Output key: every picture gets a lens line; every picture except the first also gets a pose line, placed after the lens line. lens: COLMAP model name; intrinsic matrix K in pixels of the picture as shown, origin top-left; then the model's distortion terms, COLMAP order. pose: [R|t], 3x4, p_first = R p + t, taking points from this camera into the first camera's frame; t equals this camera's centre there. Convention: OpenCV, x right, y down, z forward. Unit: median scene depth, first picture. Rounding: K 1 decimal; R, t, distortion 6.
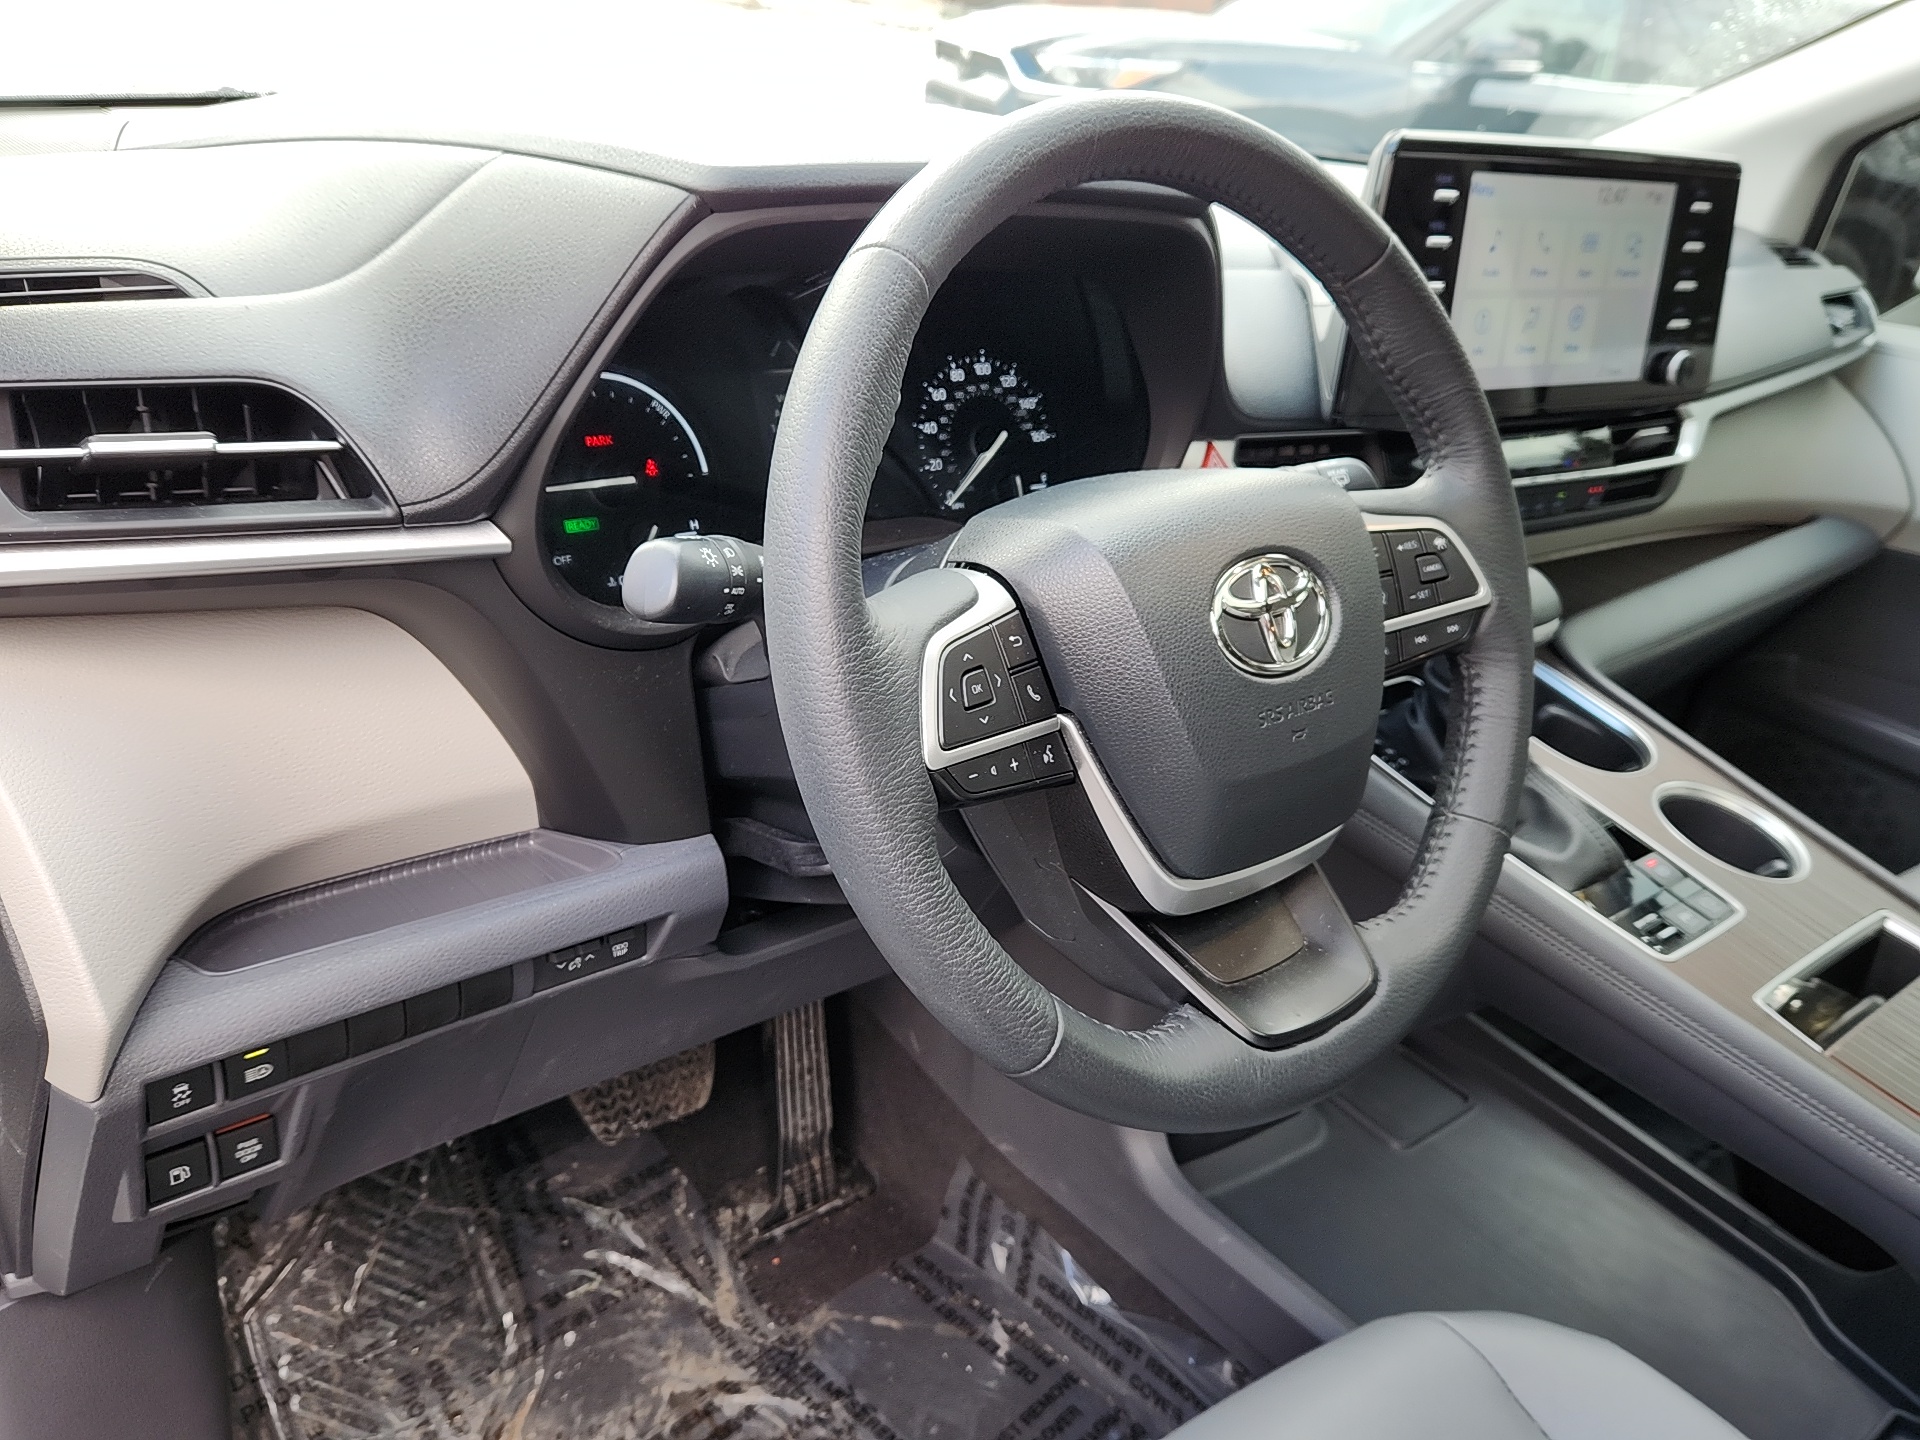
lens RADIAL K [[1476.3, 0, 951.5], [0, 1476.3, 717.4], [0, 0, 1]] dist [0.052413, -0.063433]
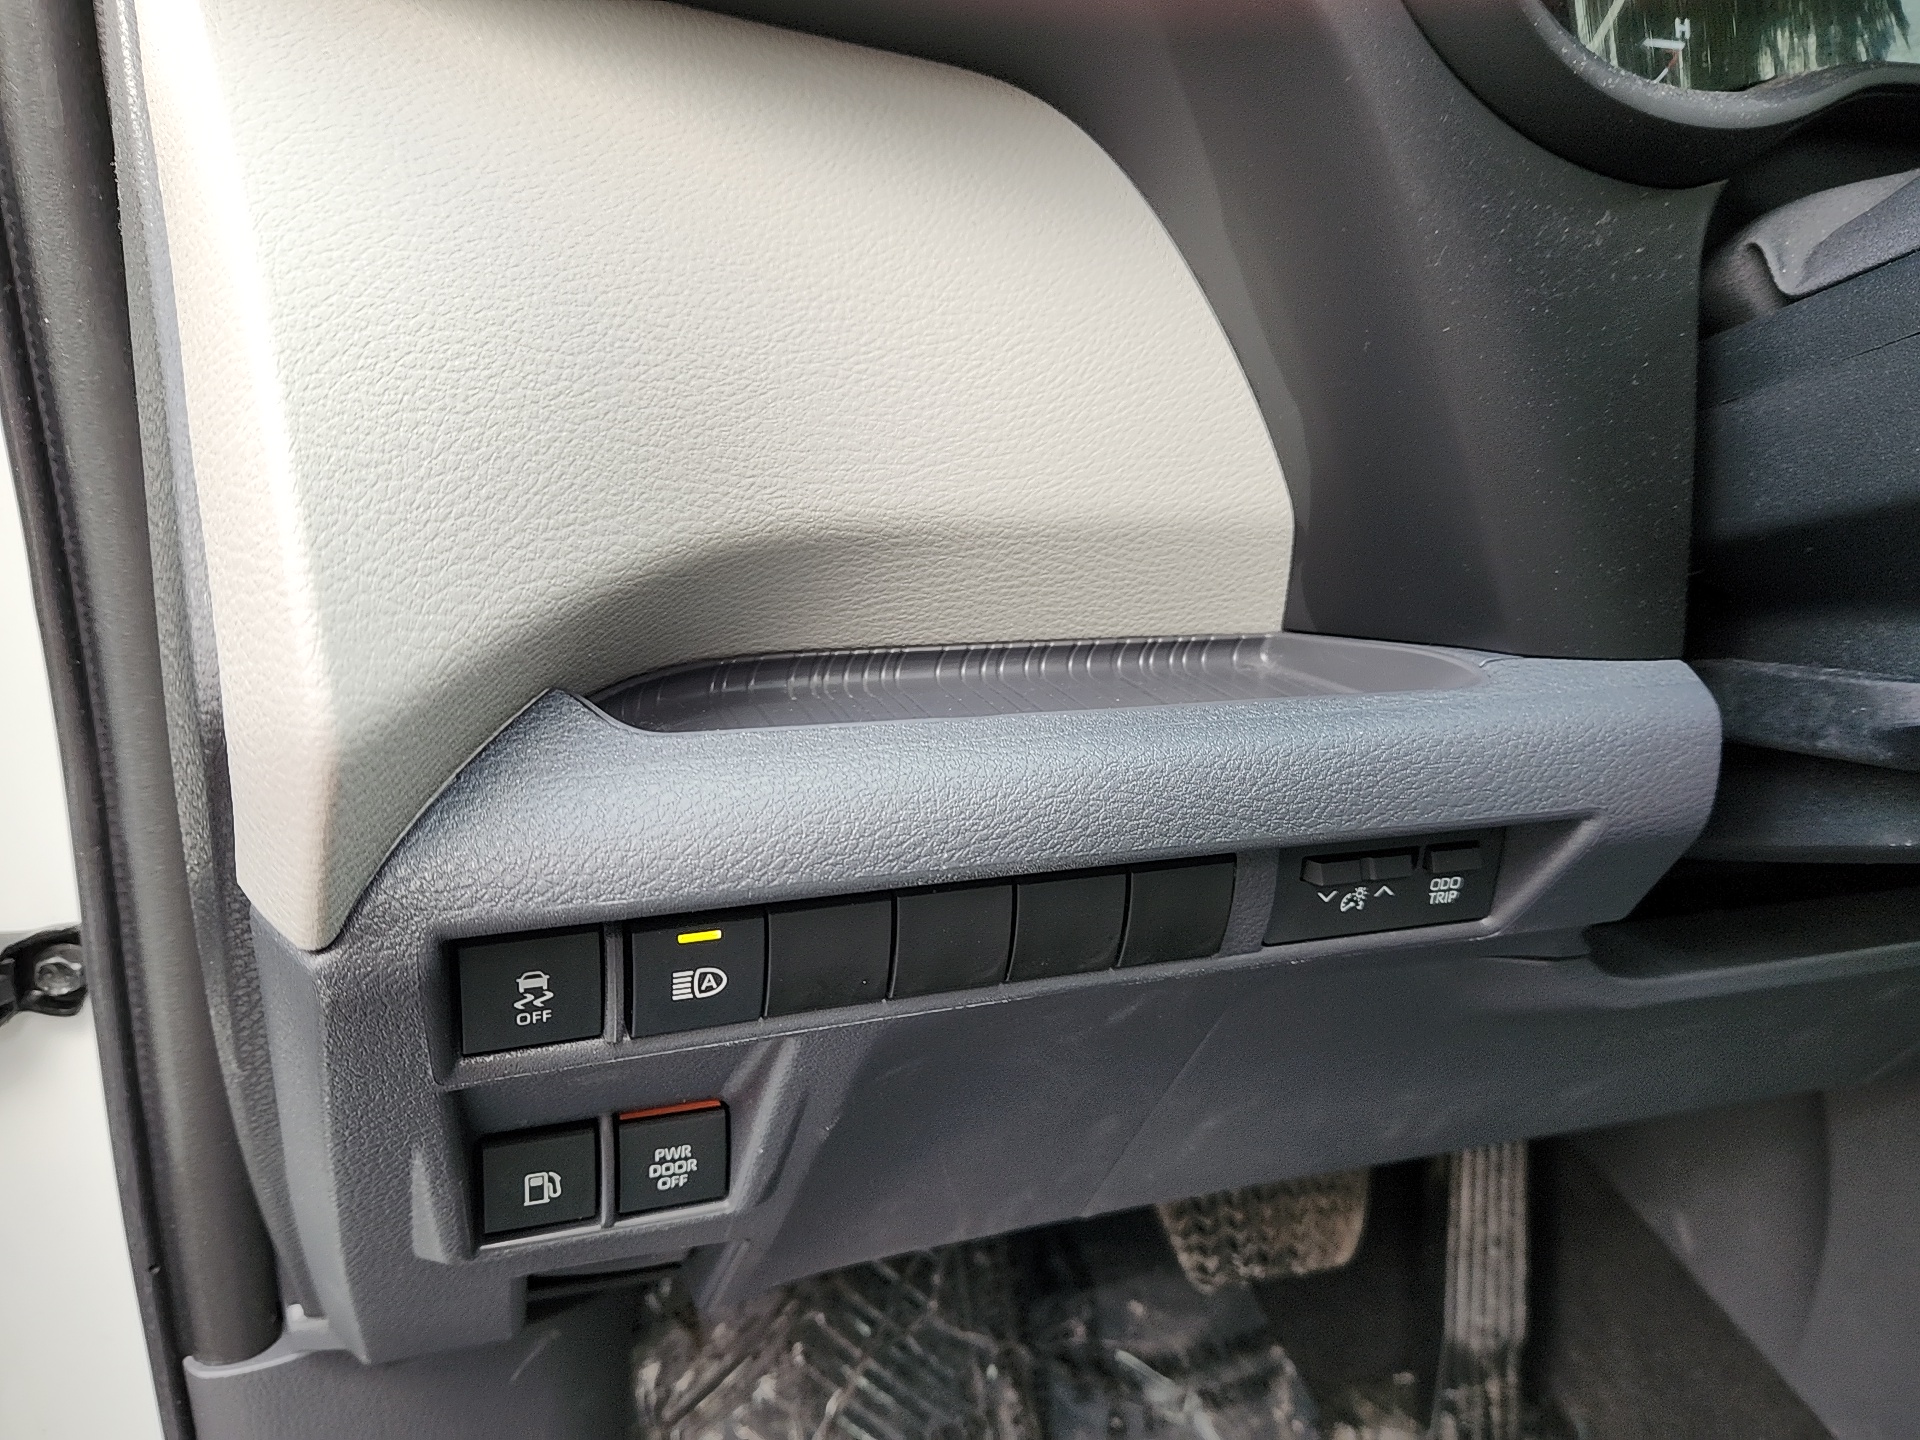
lens RADIAL K [[1476.3, 0, 951.5], [0, 1476.3, 717.4], [0, 0, 1]] dist [0.052413, -0.063433]
pose [[0.936249, 0.093884, -0.338562, -0.142251], [-0.123921, 0.989948, -0.068172, 0.101209], [0.328758, 0.105780, 0.938471, 0.338749]]
